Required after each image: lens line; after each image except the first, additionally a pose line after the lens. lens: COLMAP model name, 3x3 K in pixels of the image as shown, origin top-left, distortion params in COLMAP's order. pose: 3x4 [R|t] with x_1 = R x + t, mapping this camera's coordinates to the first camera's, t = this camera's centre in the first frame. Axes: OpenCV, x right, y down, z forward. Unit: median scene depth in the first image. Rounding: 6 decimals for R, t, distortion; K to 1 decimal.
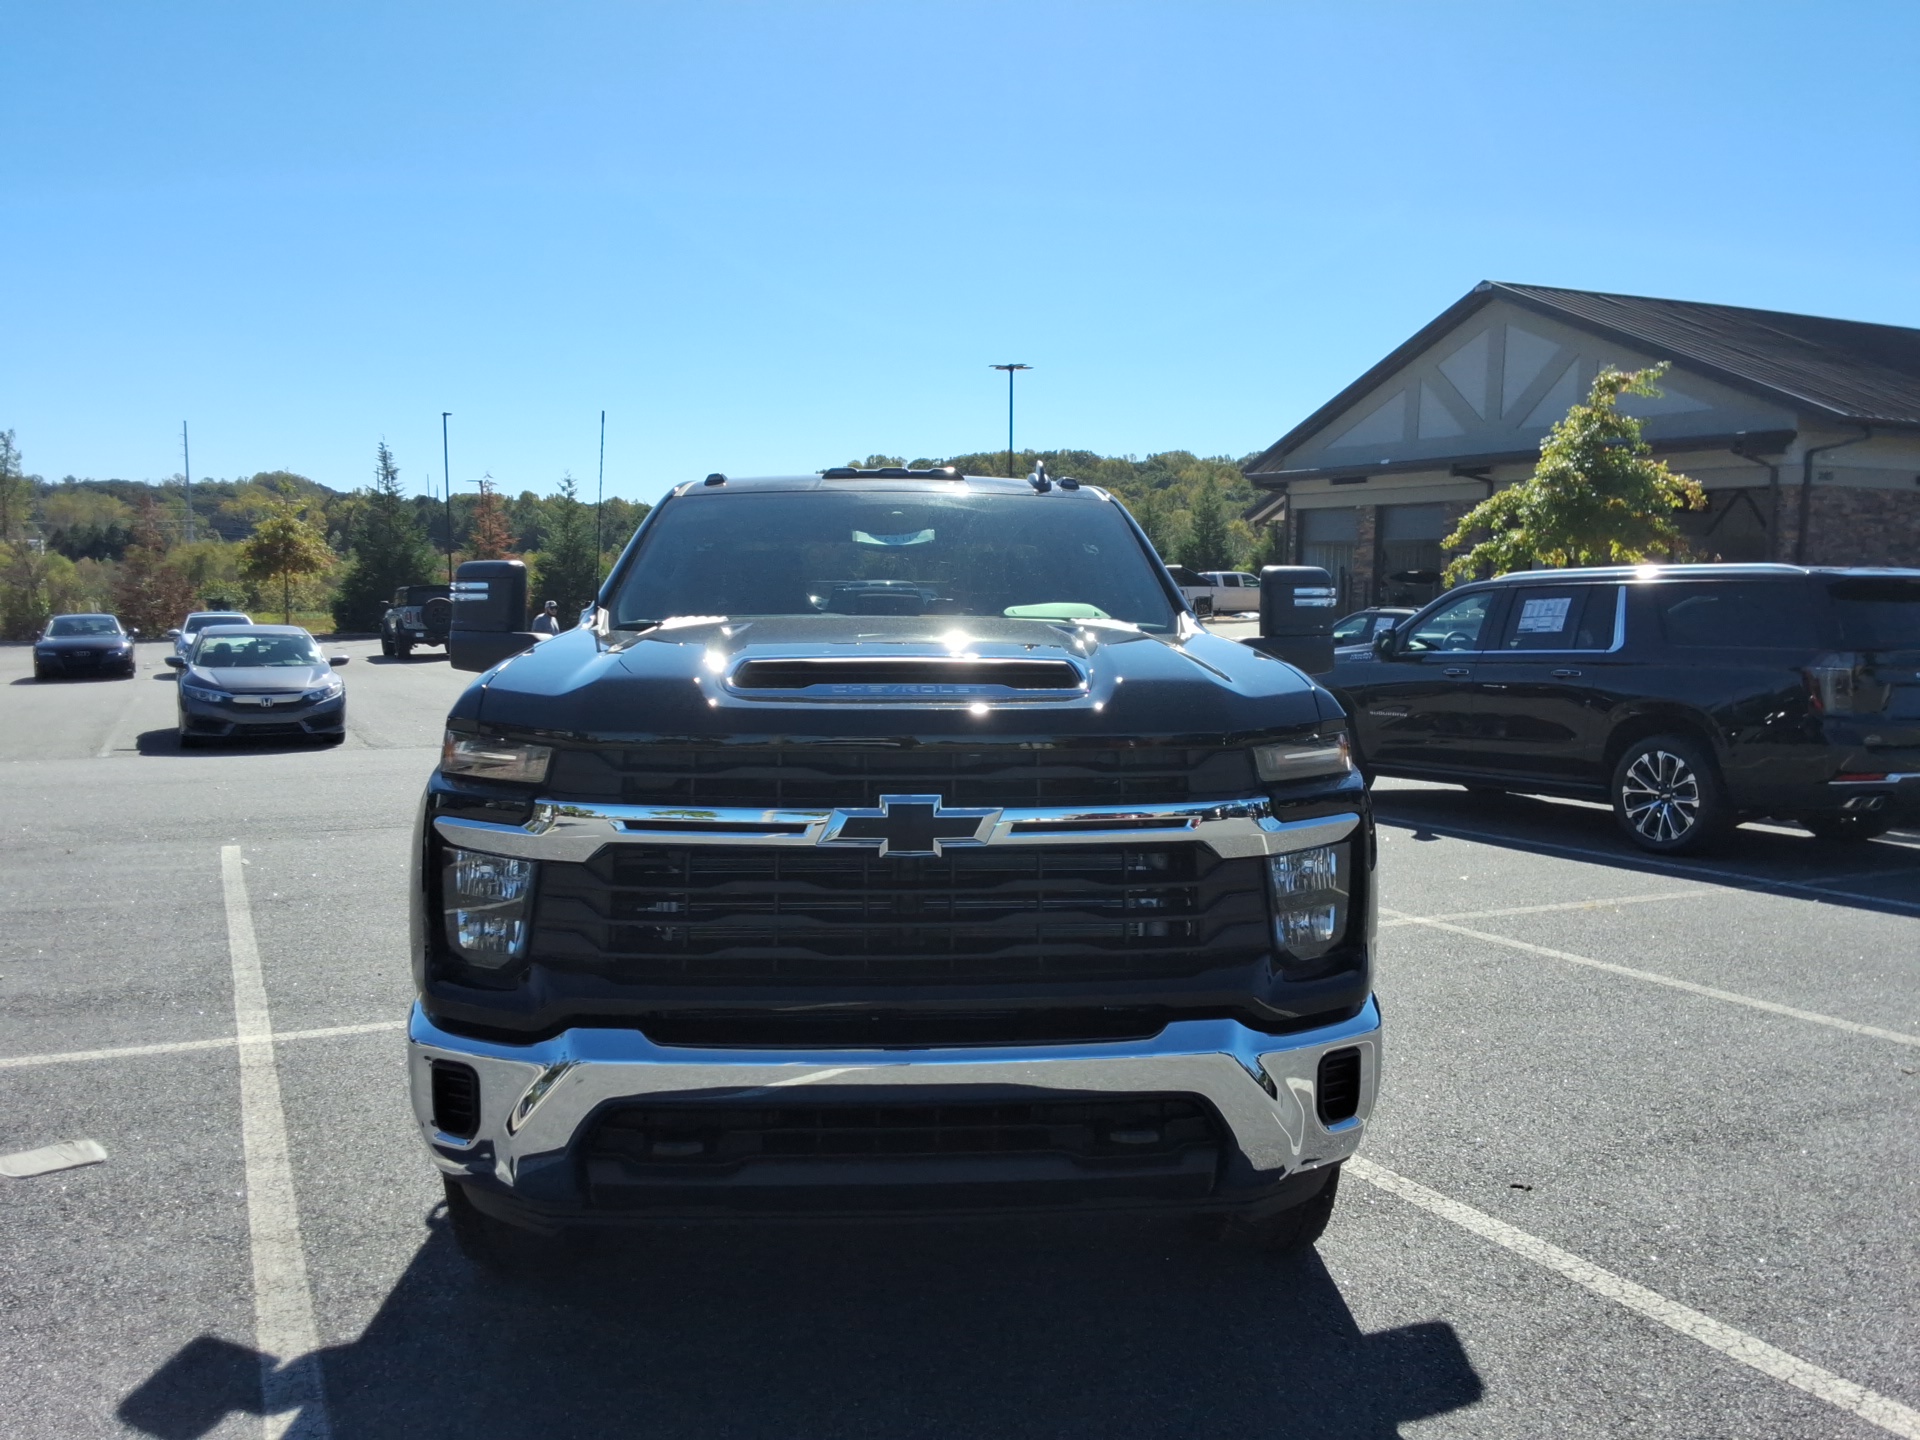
lens RADIAL K [[1534.0, 0, 967.9], [0, 1534.0, 745.2], [0, 0, 1]] dist [0.132613, -0.208887]
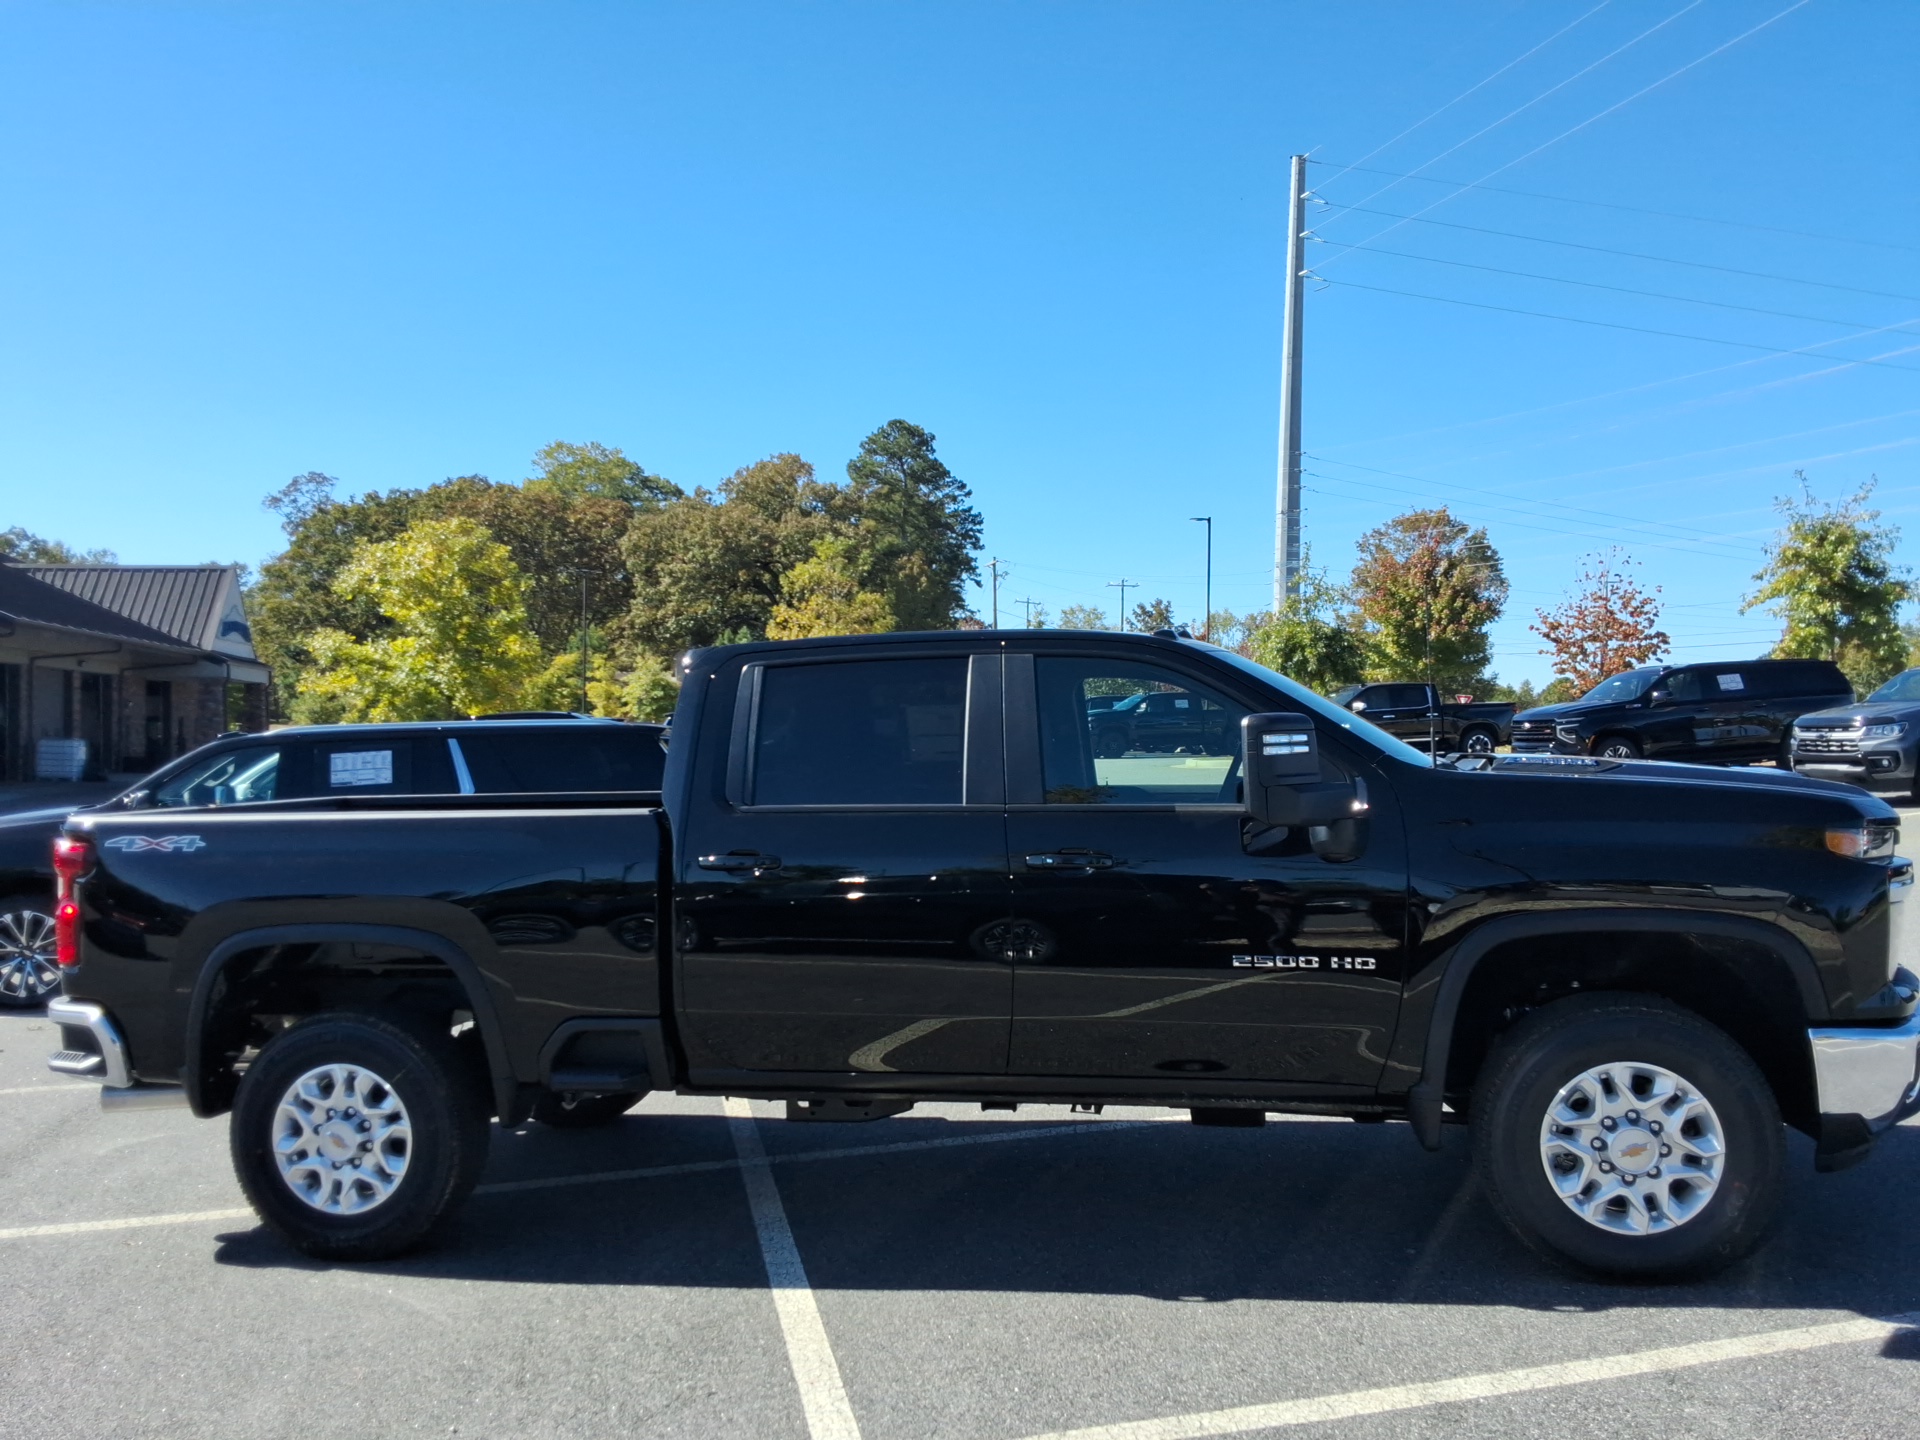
lens RADIAL K [[1534.0, 0, 967.9], [0, 1534.0, 745.2], [0, 0, 1]] dist [0.132613, -0.208887]
pose [[0.230865, -0.013739, 0.972889, -0.131174], [0.110106, 0.993846, -0.012093, -0.010938], [-0.966736, 0.109912, 0.230957, 0.097651]]
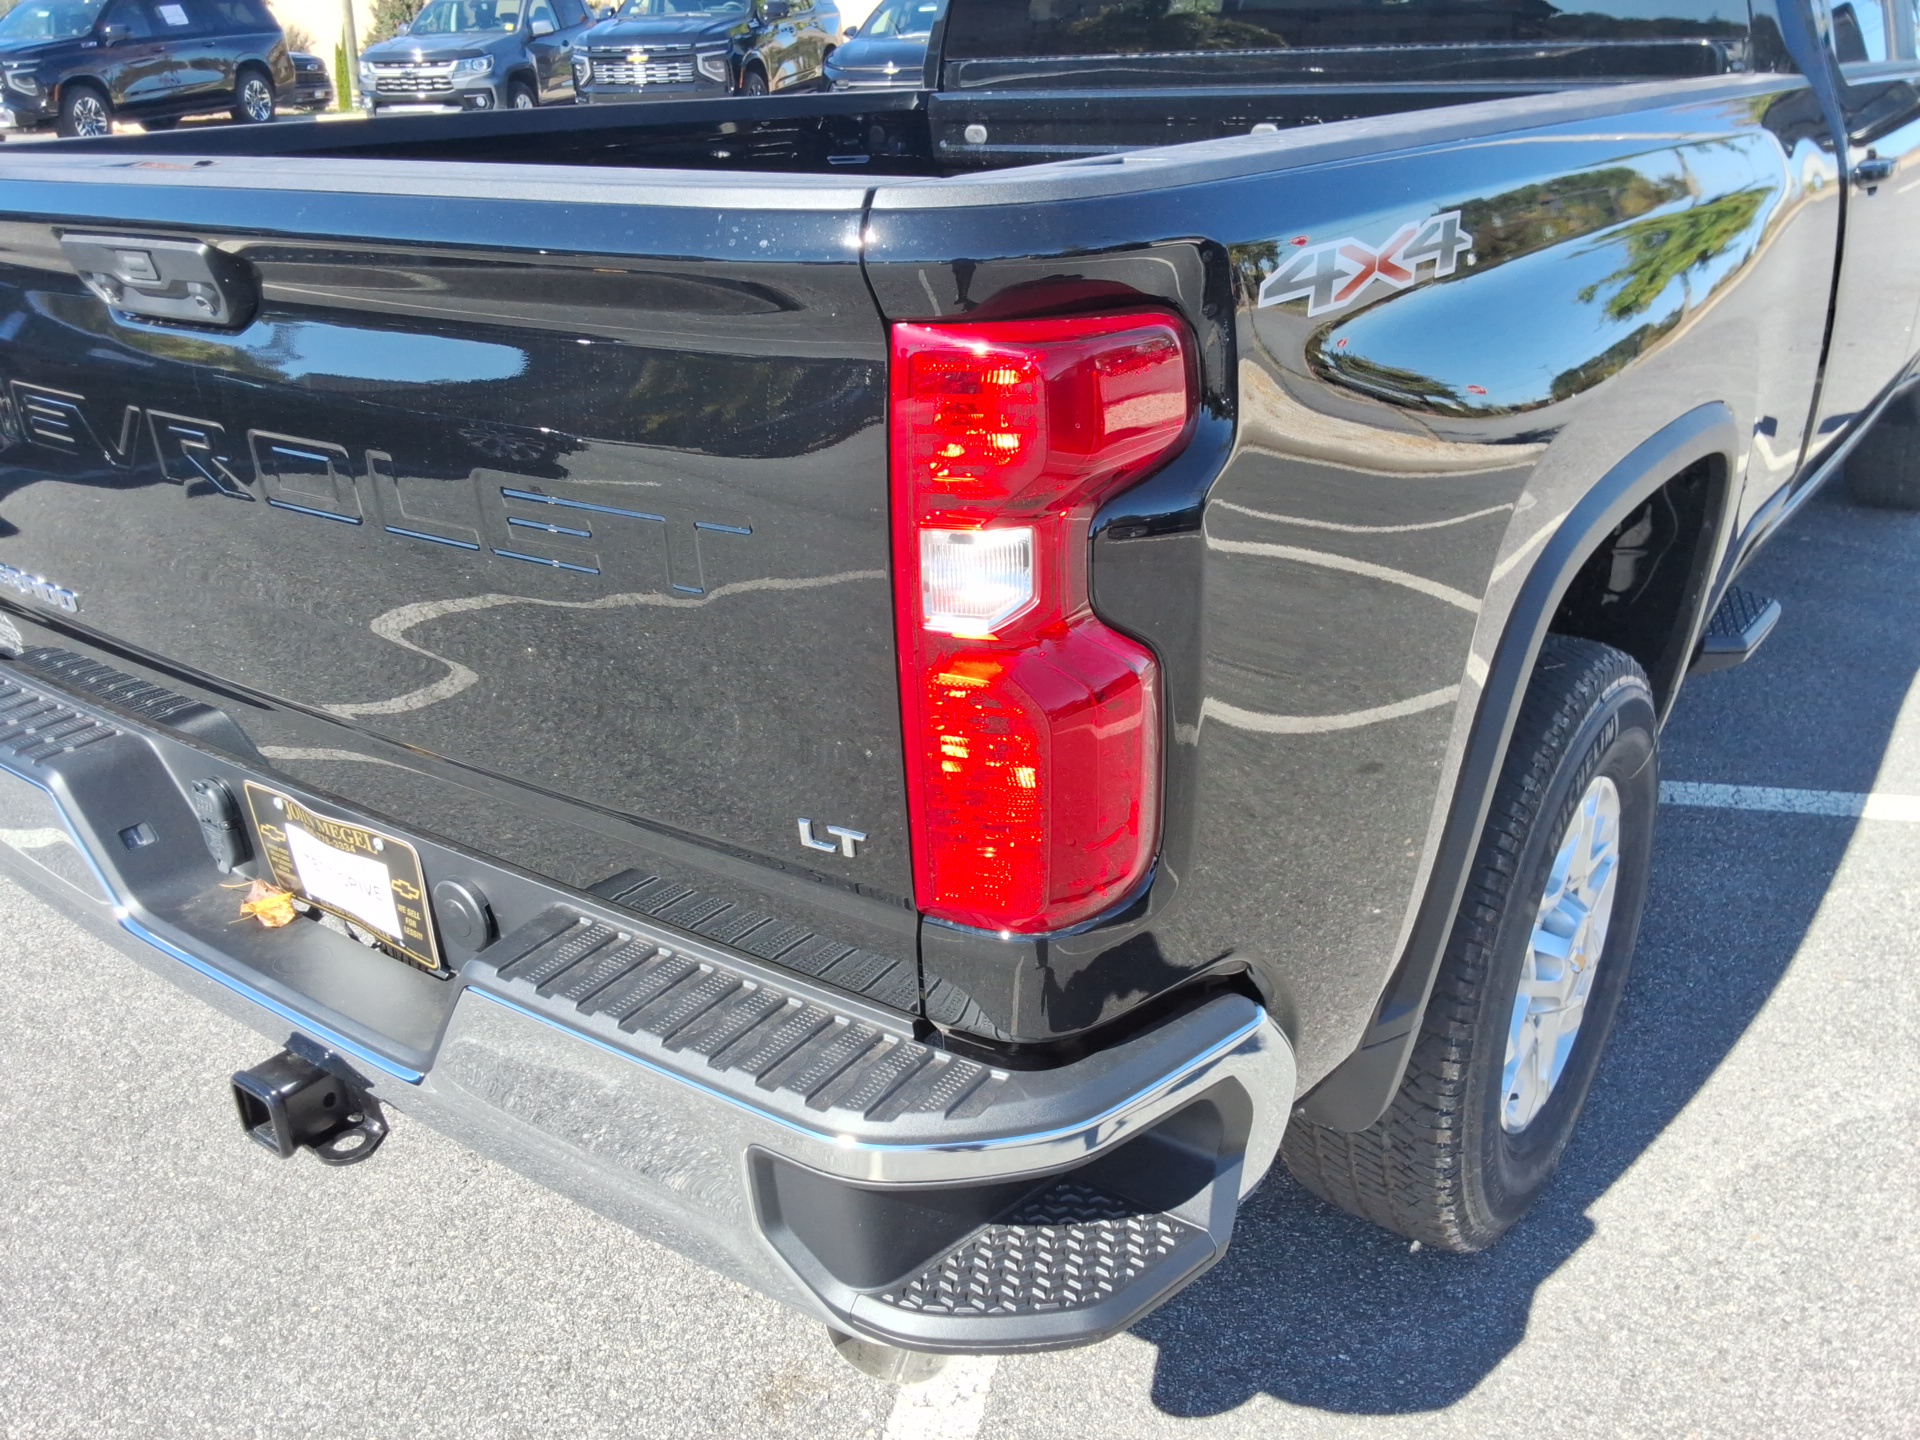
lens RADIAL K [[1574.7, 0, 965.8], [0, 1574.7, 736.3], [0, 0, 1]] dist [-0.002397, -0.011278]
pose [[-0.786475, -0.226582, 0.574558, -0.042182], [0.088030, 0.879653, 0.467398, -0.017862], [-0.611316, 0.418176, -0.671879, 0.209738]]
